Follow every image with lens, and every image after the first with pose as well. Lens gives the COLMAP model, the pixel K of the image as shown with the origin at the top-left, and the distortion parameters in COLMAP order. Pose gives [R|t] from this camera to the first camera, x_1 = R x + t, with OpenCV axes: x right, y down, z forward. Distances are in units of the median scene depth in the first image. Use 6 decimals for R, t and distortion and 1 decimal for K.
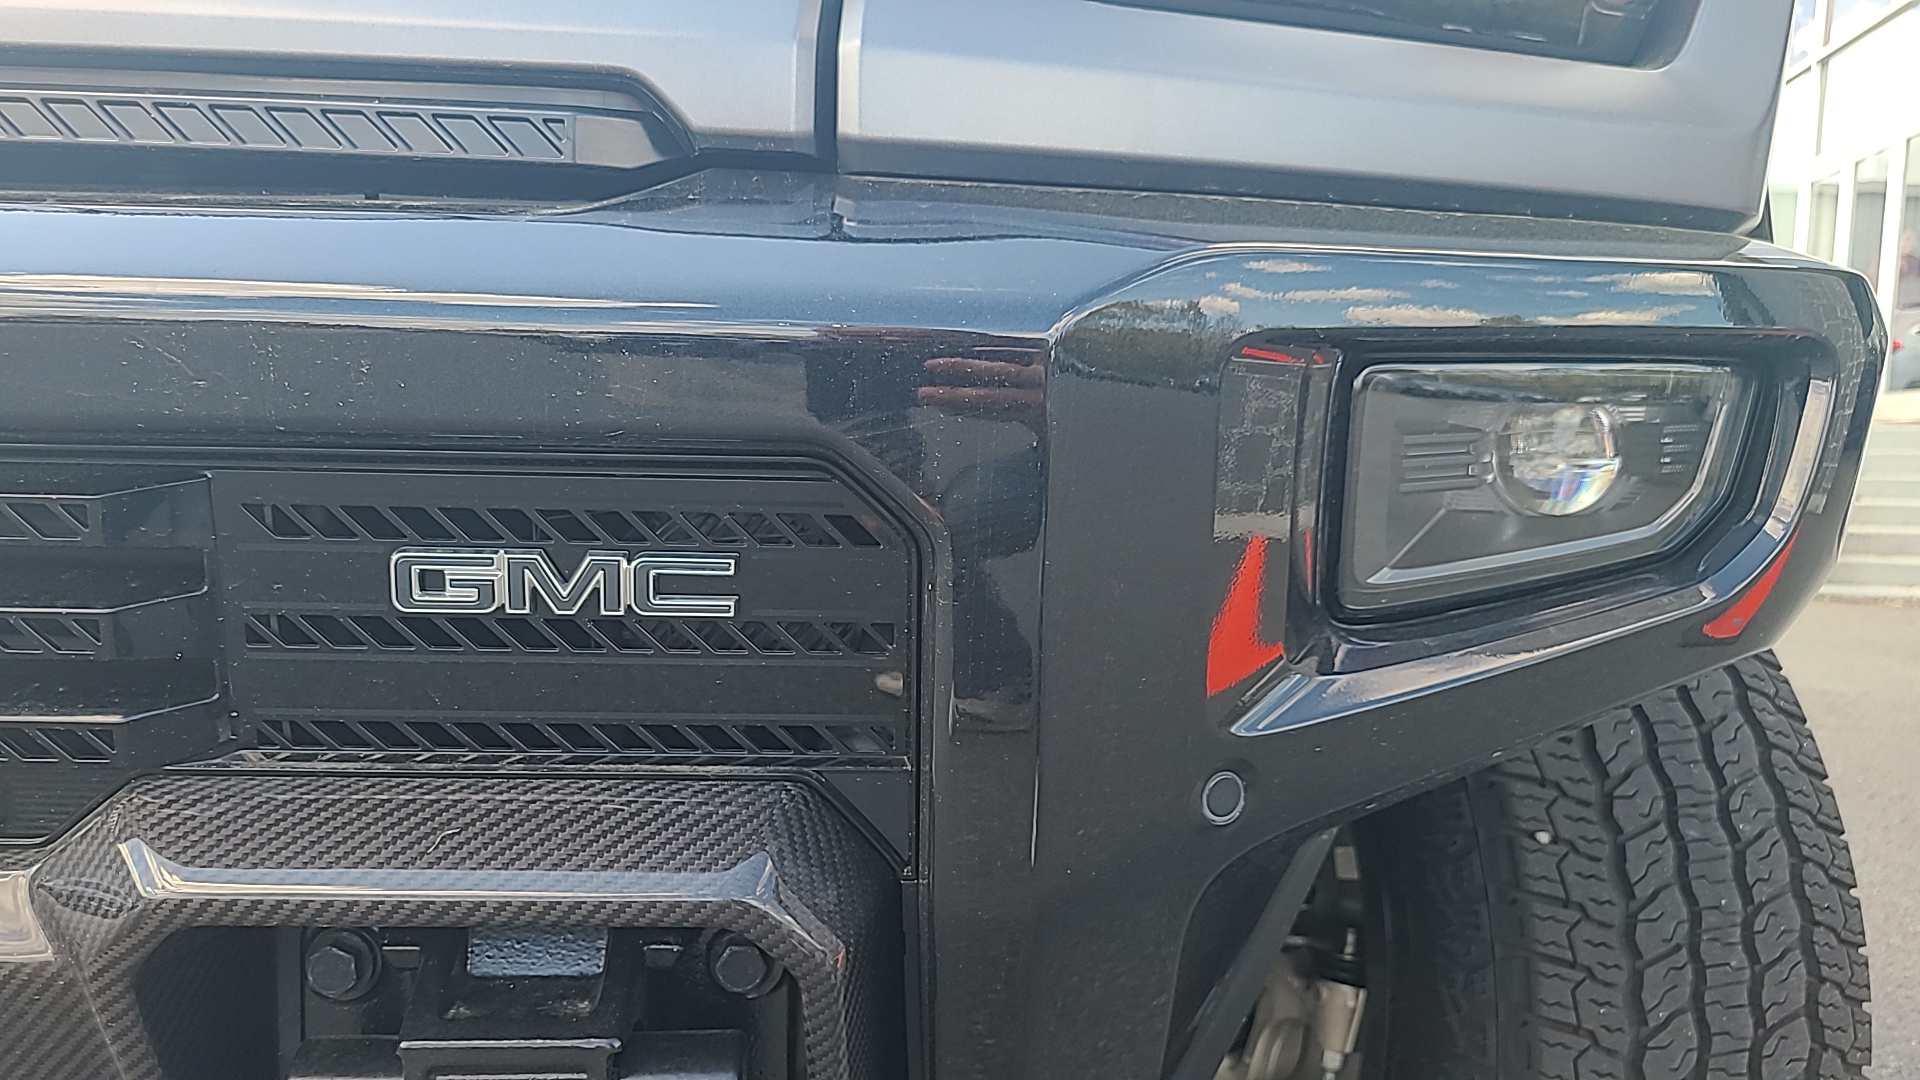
lens RADIAL K [[1451.0, 0, 951.4], [0, 1451.0, 513.4], [0, 0, 1]] dist [0.076842, -0.100604]
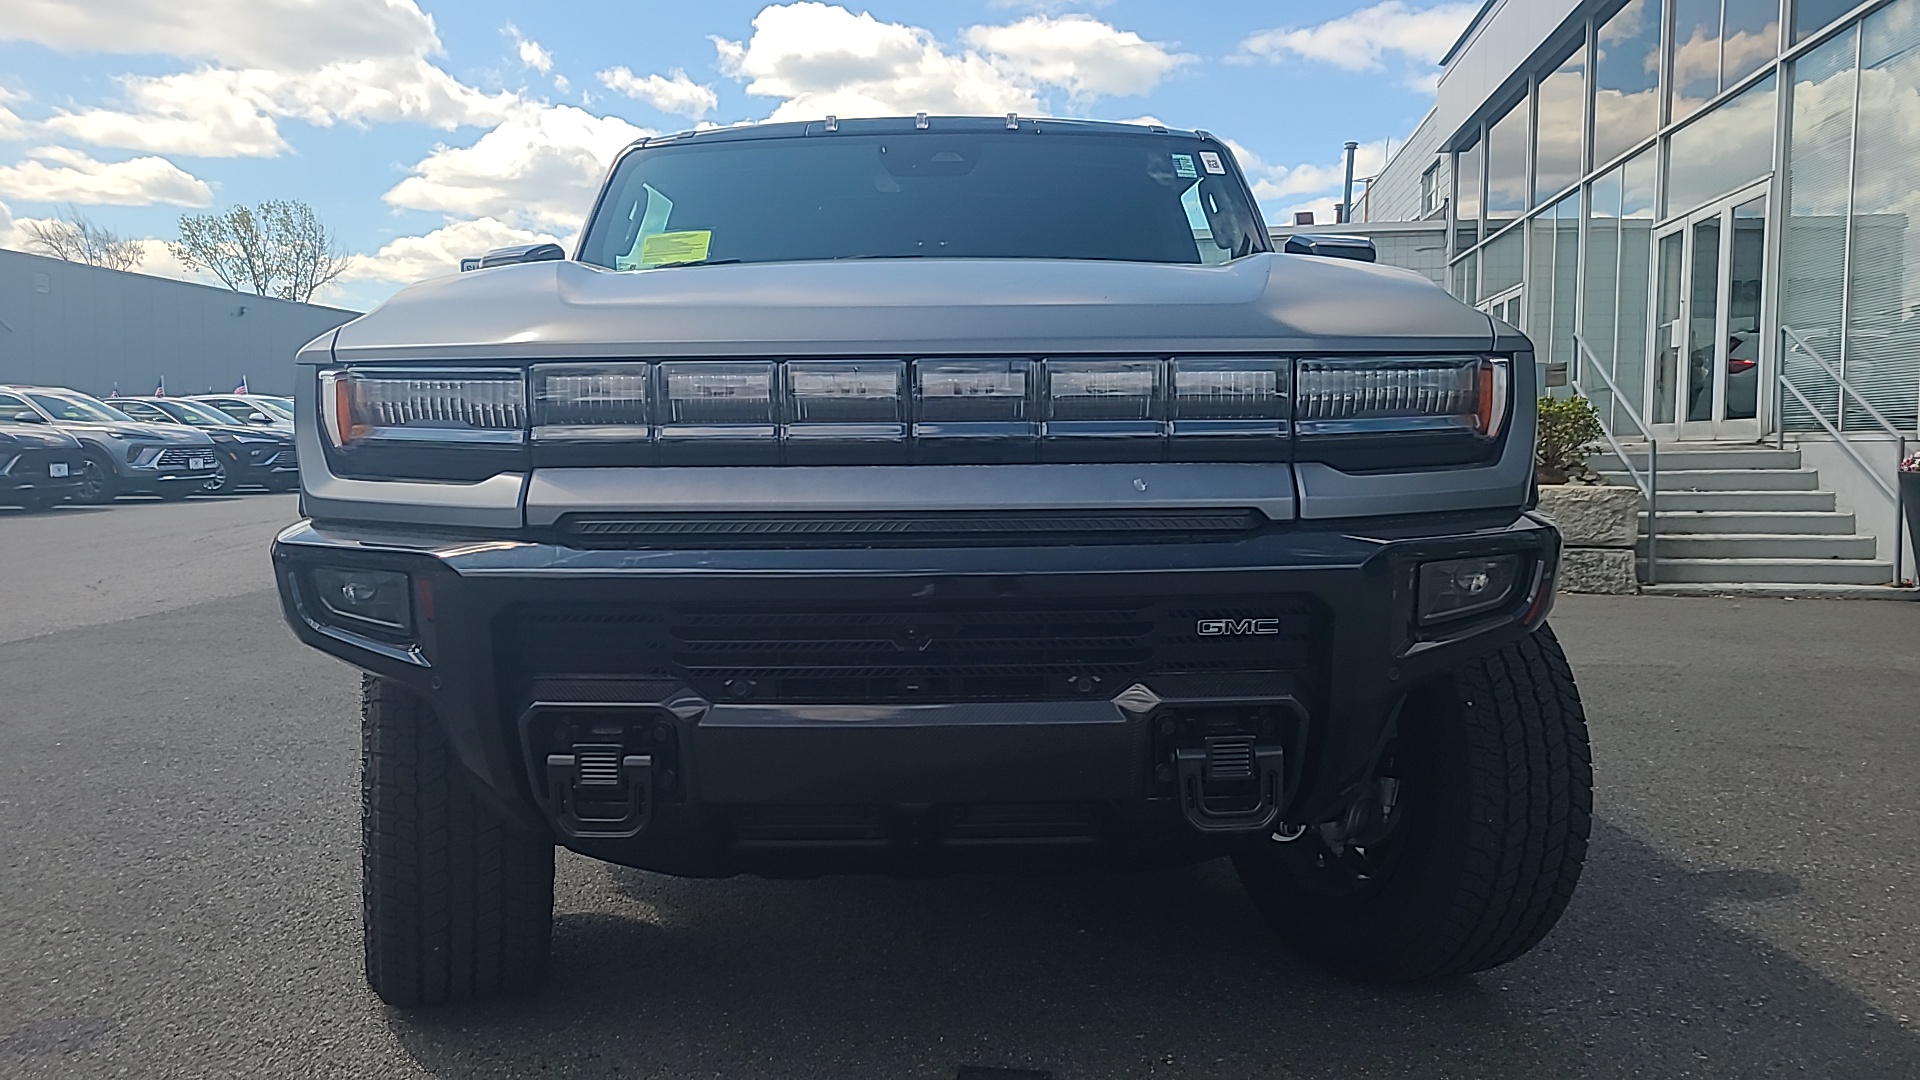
lens RADIAL K [[1451.0, 0, 951.4], [0, 1451.0, 513.4], [0, 0, 1]] dist [0.076842, -0.100604]
pose [[0.997643, -0.033331, 0.059978, -0.739219], [0.034026, 0.999365, -0.010609, -0.144732], [-0.059586, 0.012625, 0.998143, -1.732640]]
